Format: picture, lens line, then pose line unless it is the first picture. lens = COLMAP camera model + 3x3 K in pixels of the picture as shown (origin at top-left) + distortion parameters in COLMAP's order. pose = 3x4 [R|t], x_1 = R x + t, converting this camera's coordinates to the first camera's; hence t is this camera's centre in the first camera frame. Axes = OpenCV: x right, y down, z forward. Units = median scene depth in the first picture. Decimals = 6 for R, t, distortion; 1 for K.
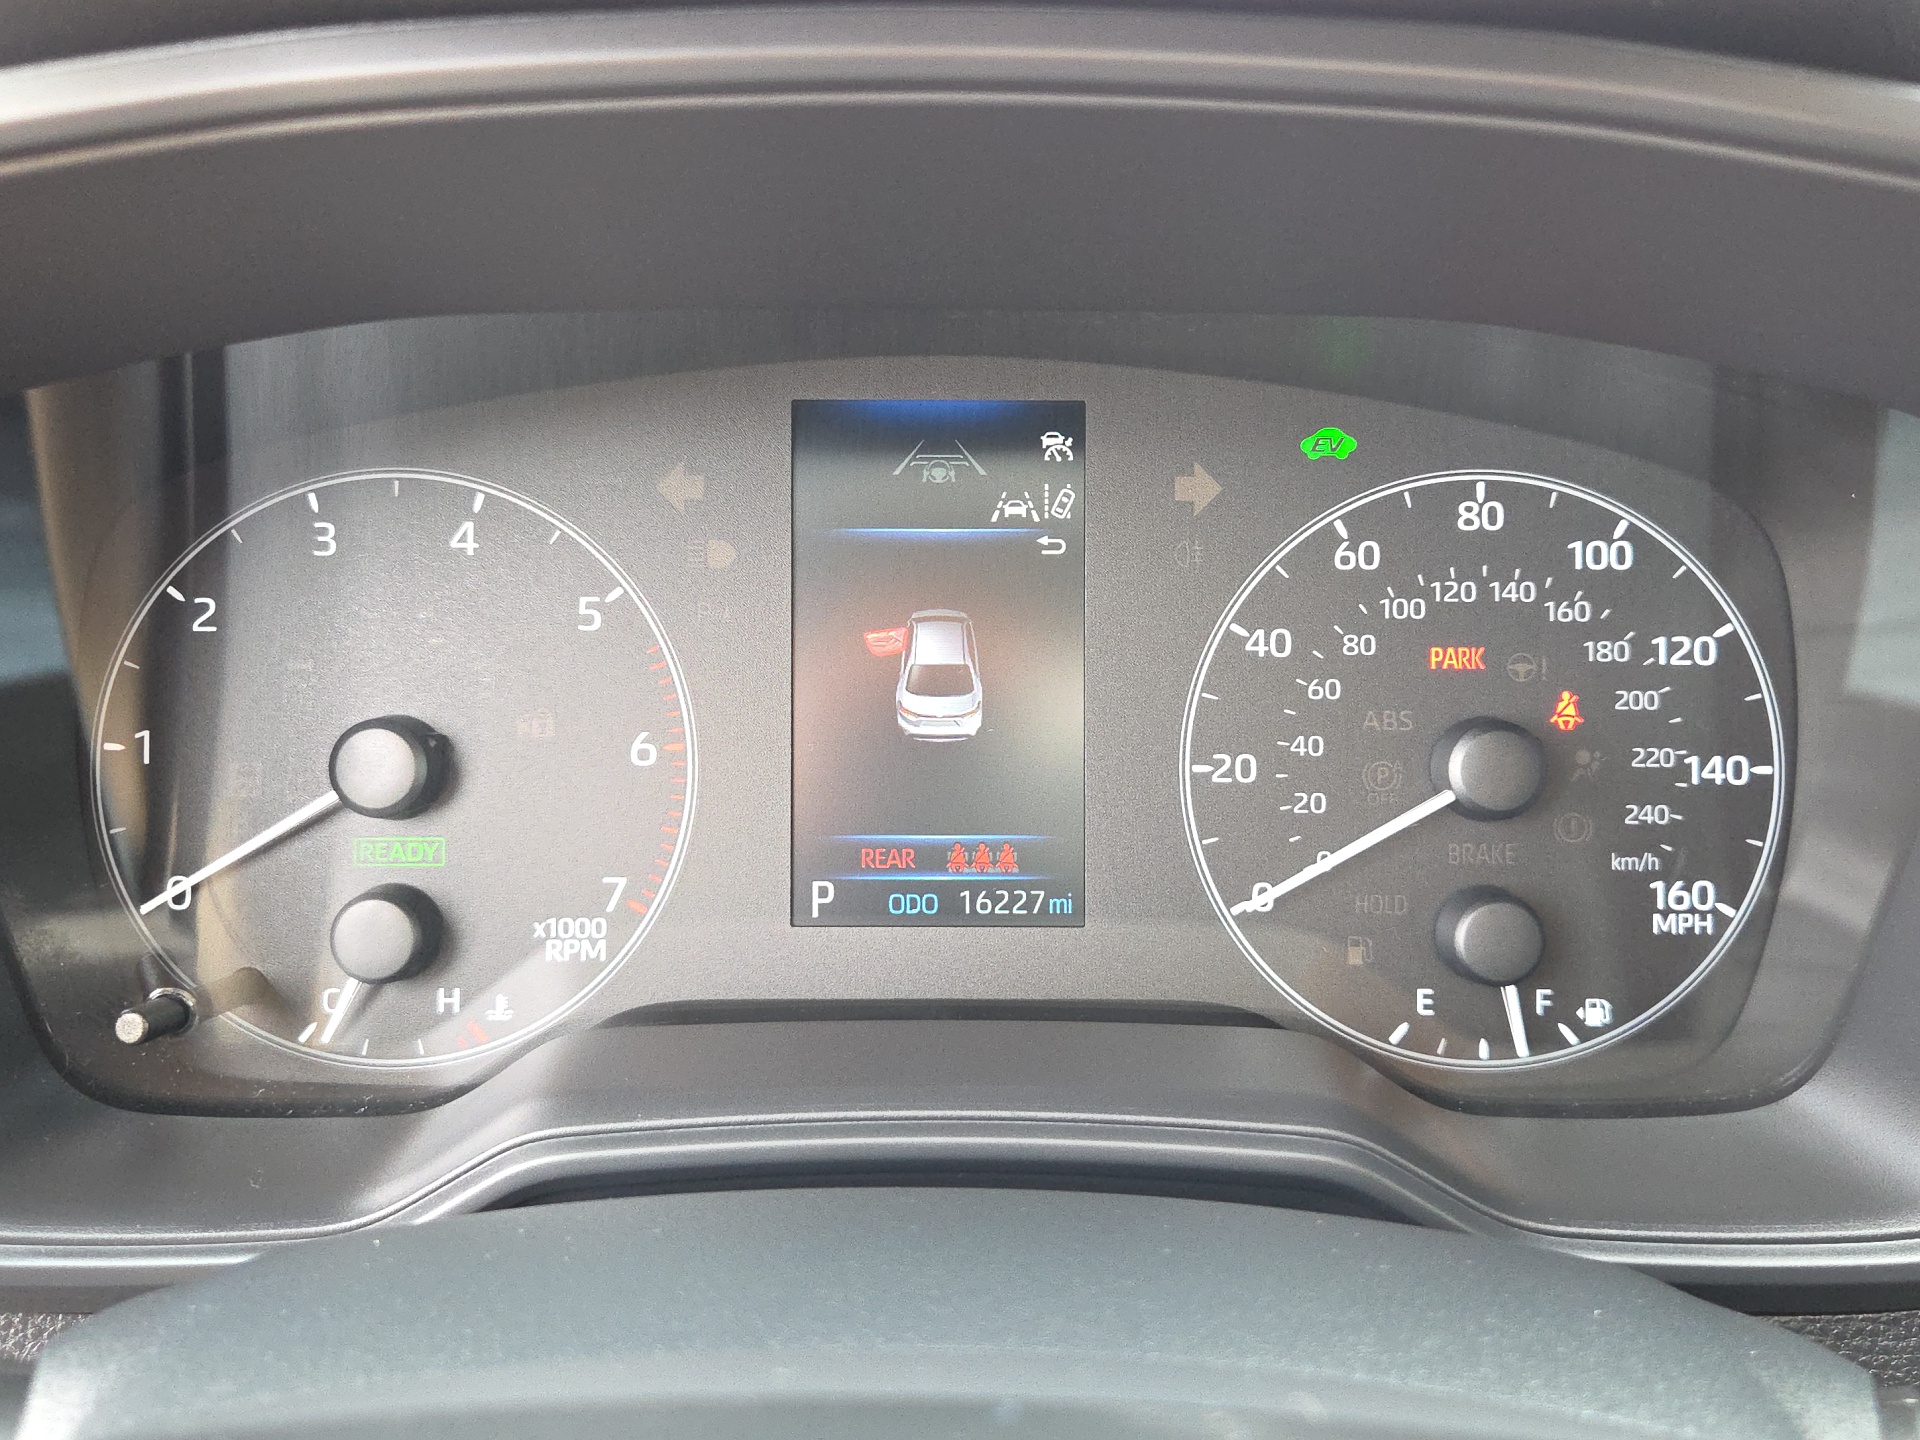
lens RADIAL K [[1399.9, 0, 968.4], [0, 1399.9, 720.5], [0, 0, 1]] dist [0.028838, -0.000081]
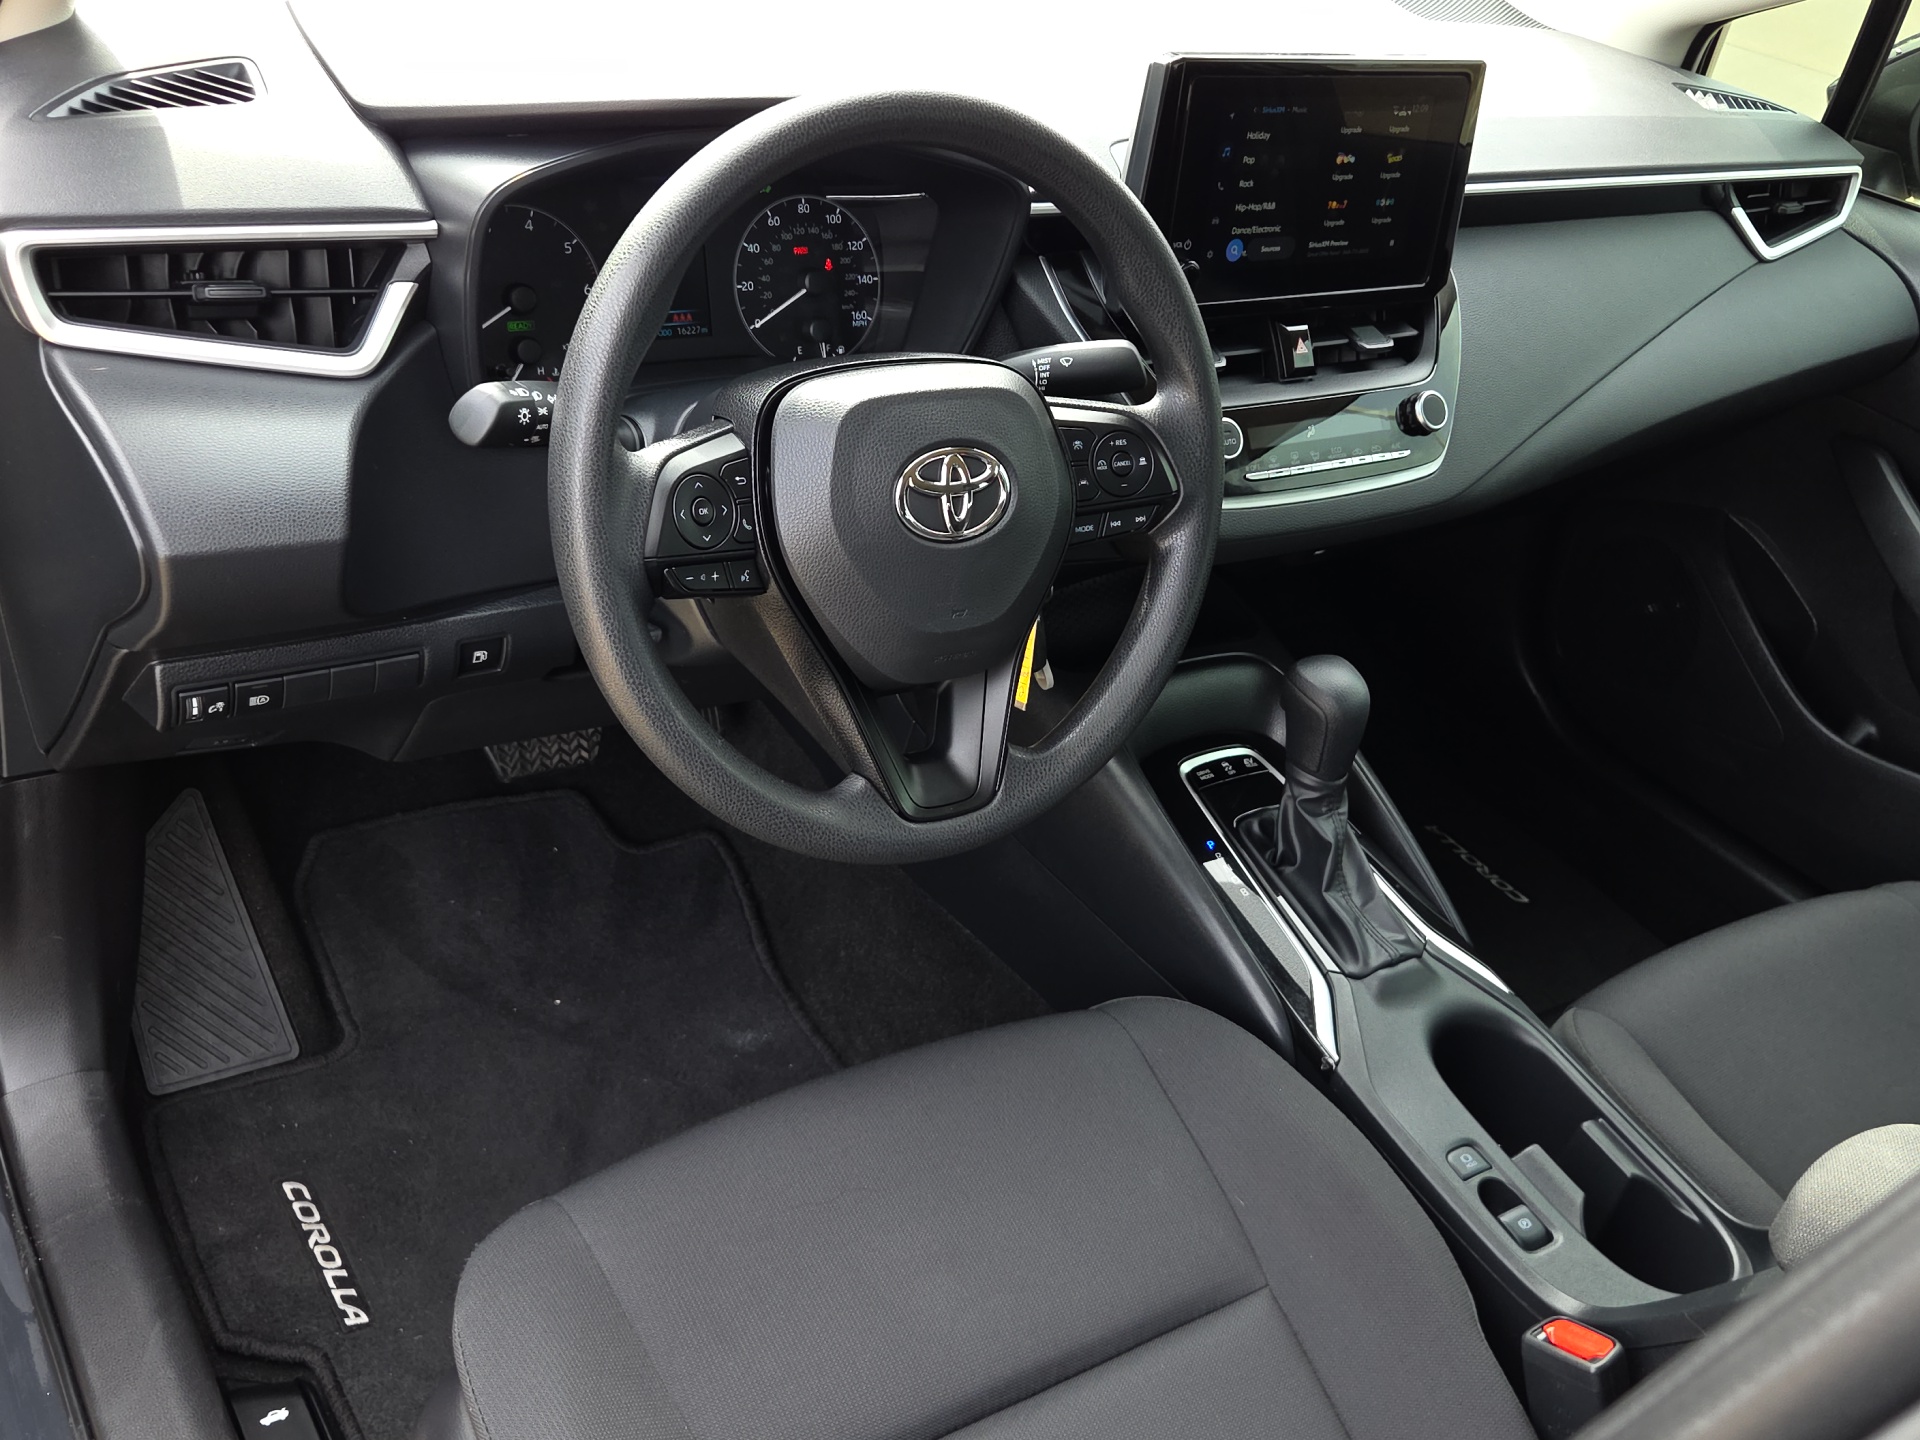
lens RADIAL K [[1850.0, 0, 959.2], [0, 1850.0, 707.4], [0, 0, 1]] dist [0.048140, 0.000000]
pose [[0.825873, -0.176779, 0.535427, -2.021852], [0.048590, 0.968363, 0.244770, -0.054988], [-0.561758, -0.176132, 0.808335, -3.192204]]
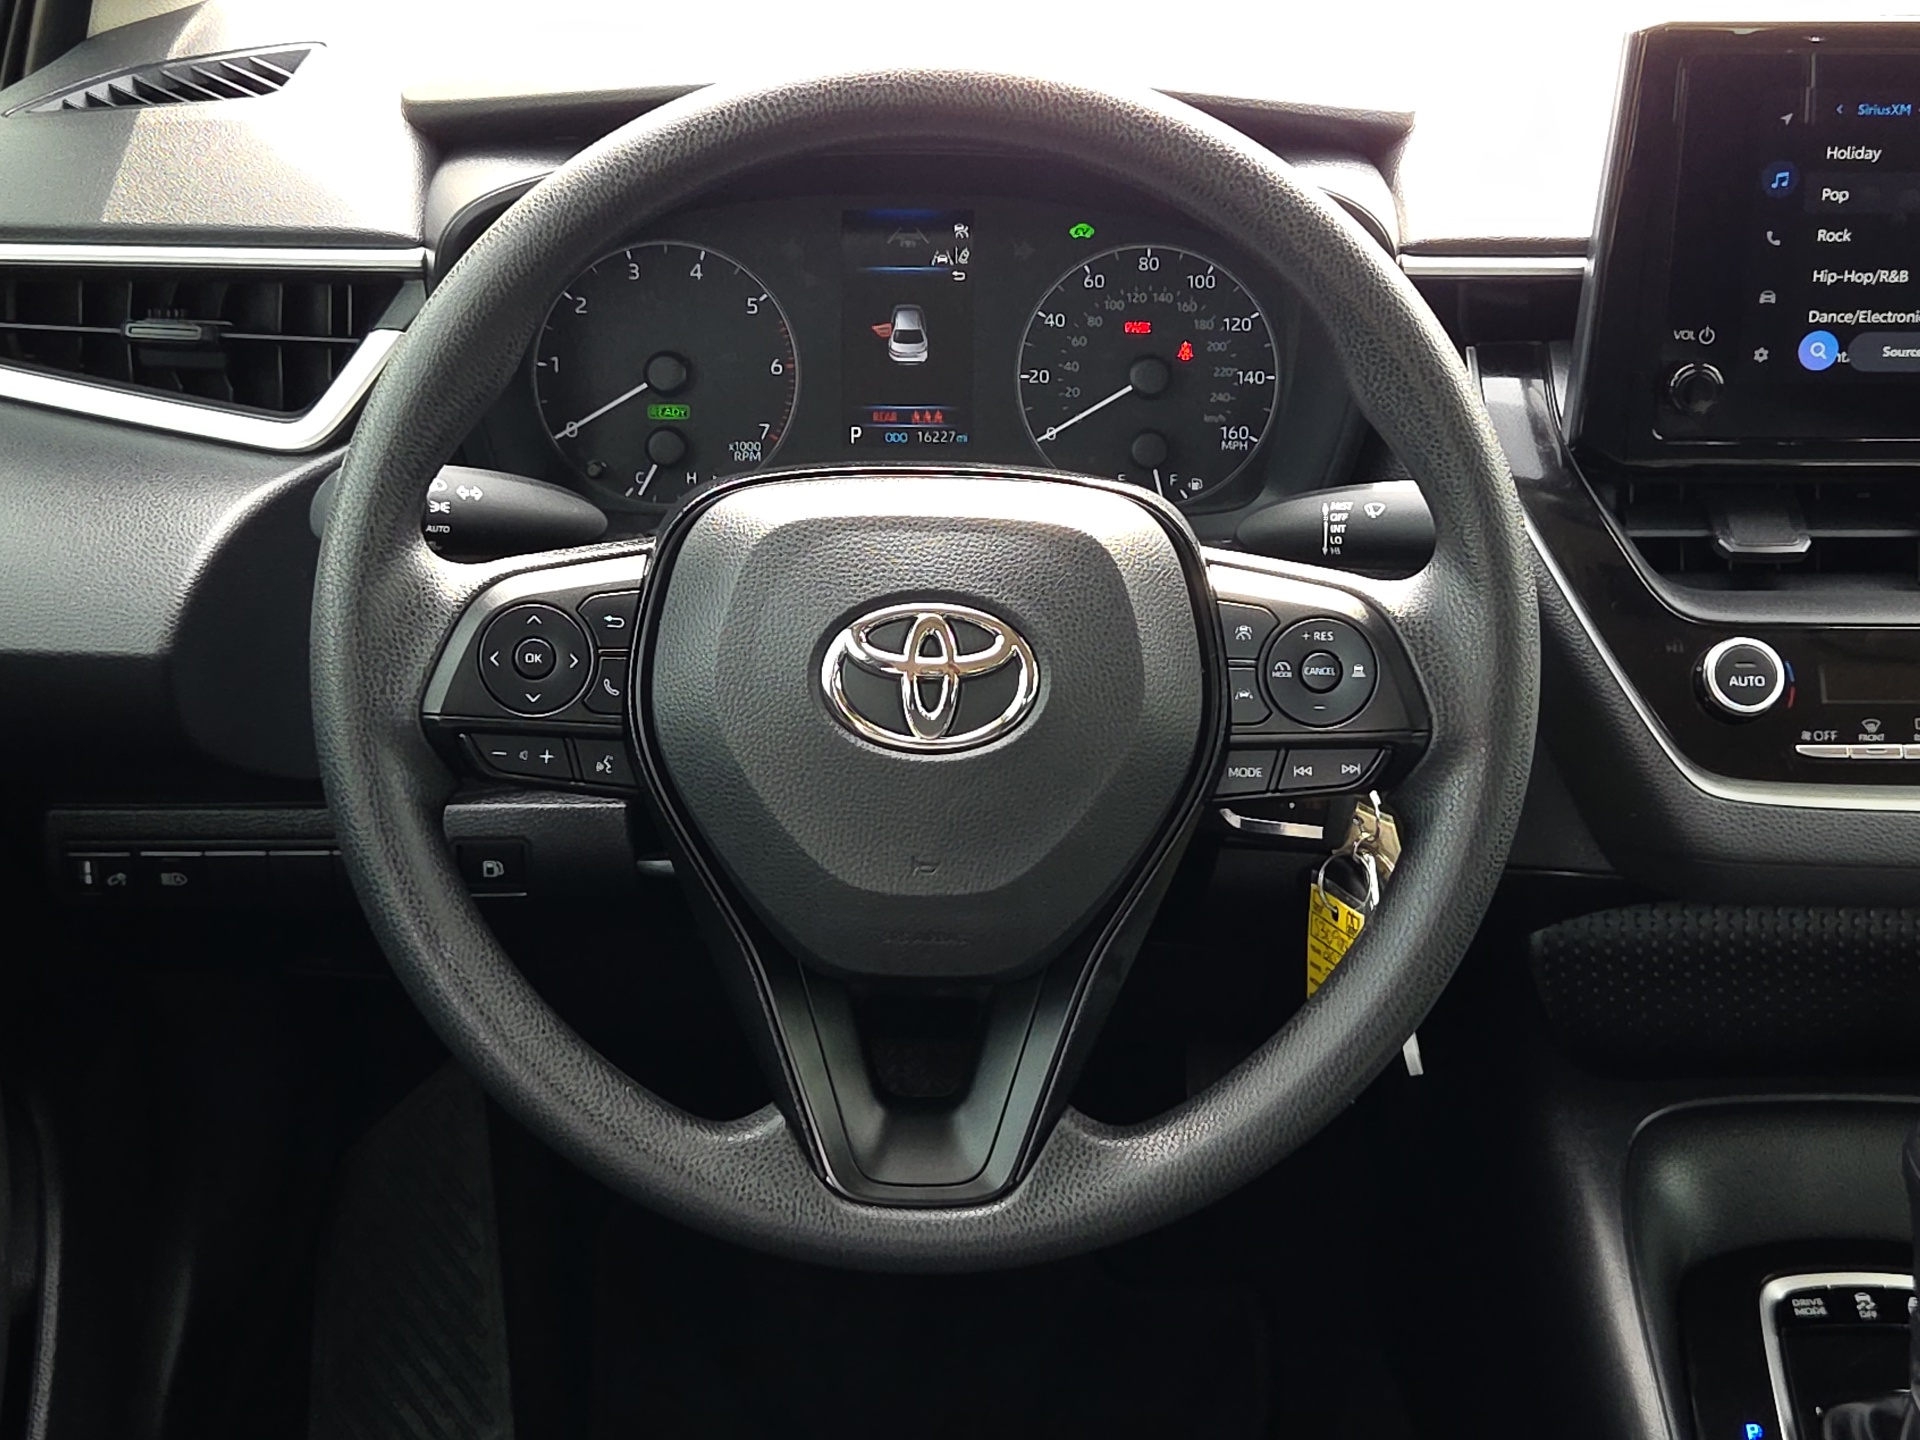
lens RADIAL K [[3088.8, 0, 958.2], [0, 3088.8, 682.4], [0, 0, 1]] dist [0.076334, 0.000000]
pose [[0.999334, -0.000319, 0.036487, -0.121654], [-0.002567, 0.996868, 0.079042, 0.131931], [-0.036398, -0.079083, 0.996203, -3.978964]]
